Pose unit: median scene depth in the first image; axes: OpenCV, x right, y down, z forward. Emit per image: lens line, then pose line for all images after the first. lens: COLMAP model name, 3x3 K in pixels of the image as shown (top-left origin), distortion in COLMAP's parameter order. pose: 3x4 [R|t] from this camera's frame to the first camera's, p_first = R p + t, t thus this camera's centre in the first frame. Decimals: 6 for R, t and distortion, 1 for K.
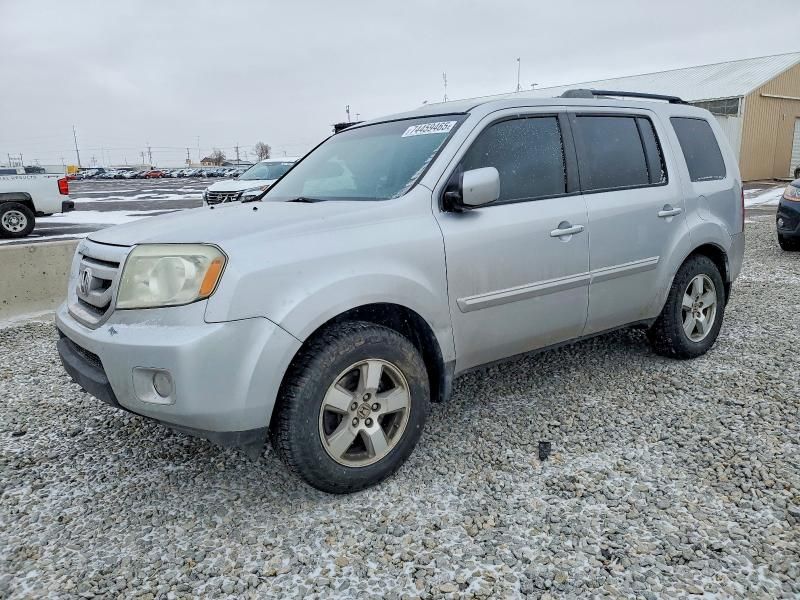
lens RADIAL K [[597.7, 0, 400.0], [0, 597.7, 300.0], [0, 0, 1]] dist [0.036676, -0.000905]
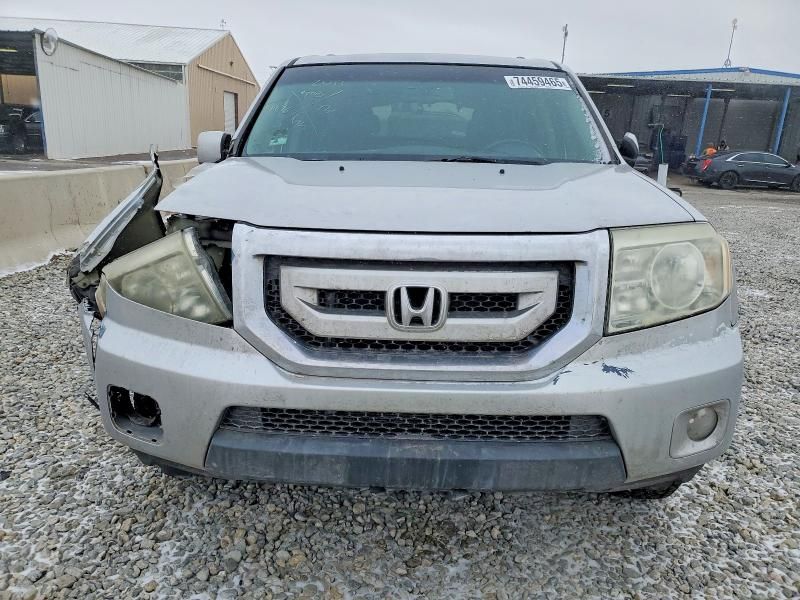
lens RADIAL K [[597.7, 0, 400.0], [0, 597.7, 300.0], [0, 0, 1]] dist [0.036676, -0.000905]
pose [[0.647845, -0.145989, 0.747653, -0.821350], [0.099006, 0.989276, 0.107380, -0.082926], [-0.755311, 0.004457, 0.655351, 0.582219]]
